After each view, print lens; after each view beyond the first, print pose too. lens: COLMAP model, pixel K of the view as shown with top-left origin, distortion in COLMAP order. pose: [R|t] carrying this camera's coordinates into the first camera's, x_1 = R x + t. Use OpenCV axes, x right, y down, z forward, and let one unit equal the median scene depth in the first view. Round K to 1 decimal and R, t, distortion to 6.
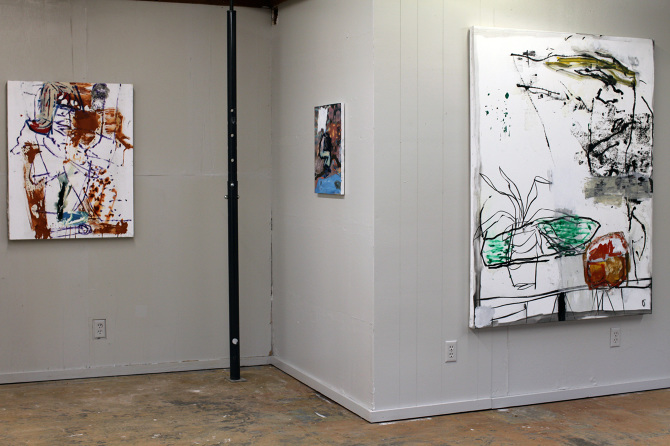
lens RADIAL K [[990.8, 0, 333.3], [0, 990.8, 224.8], [0, 0, 1]] dist [-0.128322, 0.000000]
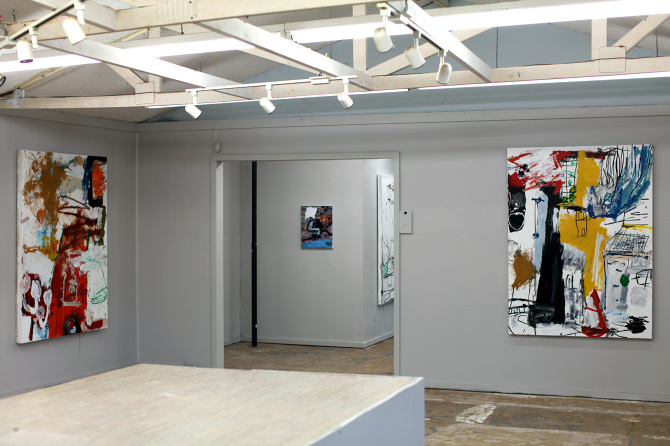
lens RADIAL K [[990.8, 0, 341.3], [0, 990.8, 215.7], [0, 0, 1]] dist [-0.128322, 0.000000]
pose [[0.672409, 0.002129, 0.740177, -1.534745], [0.043135, 0.998184, -0.042058, -0.009262], [-0.738922, 0.060208, 0.671096, -0.458041]]
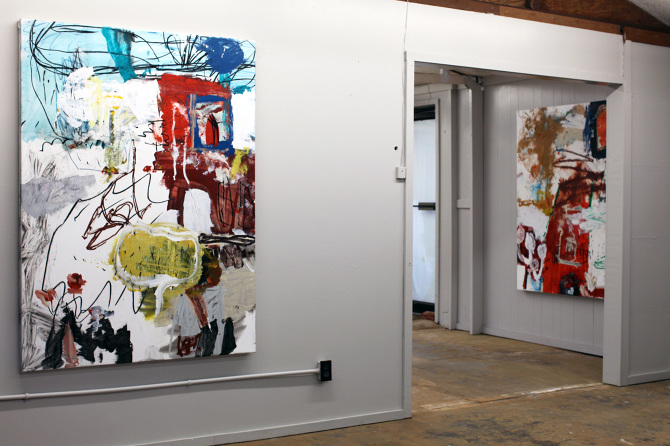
lens RADIAL K [[990.8, 0, 333.0], [0, 990.8, 222.2], [0, 0, 1]] dist [-0.128322, 0.000000]
pose [[0.174307, 0.020615, -0.984476, 0.726005], [-0.068154, 0.997636, 0.008823, -0.003176], [0.982330, 0.065558, 0.175300, 0.302135]]
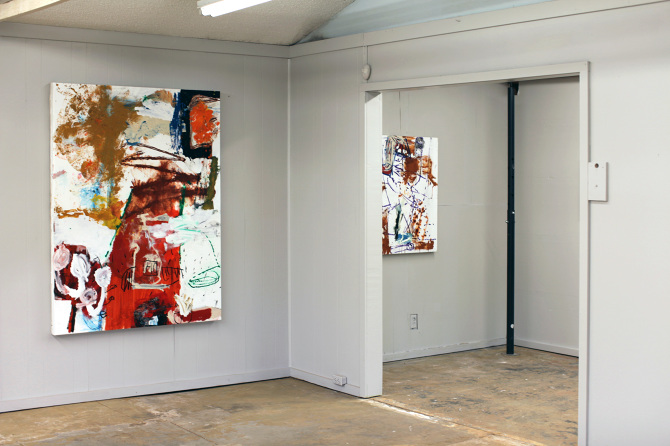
lens RADIAL K [[990.8, 0, 331.7], [0, 990.8, 217.7], [0, 0, 1]] dist [-0.128322, 0.000000]
pose [[0.964728, -0.004981, 0.263203, -0.768730], [0.010080, 0.999787, -0.018024, -0.012215], [-0.263057, 0.020041, 0.964572, -0.288160]]
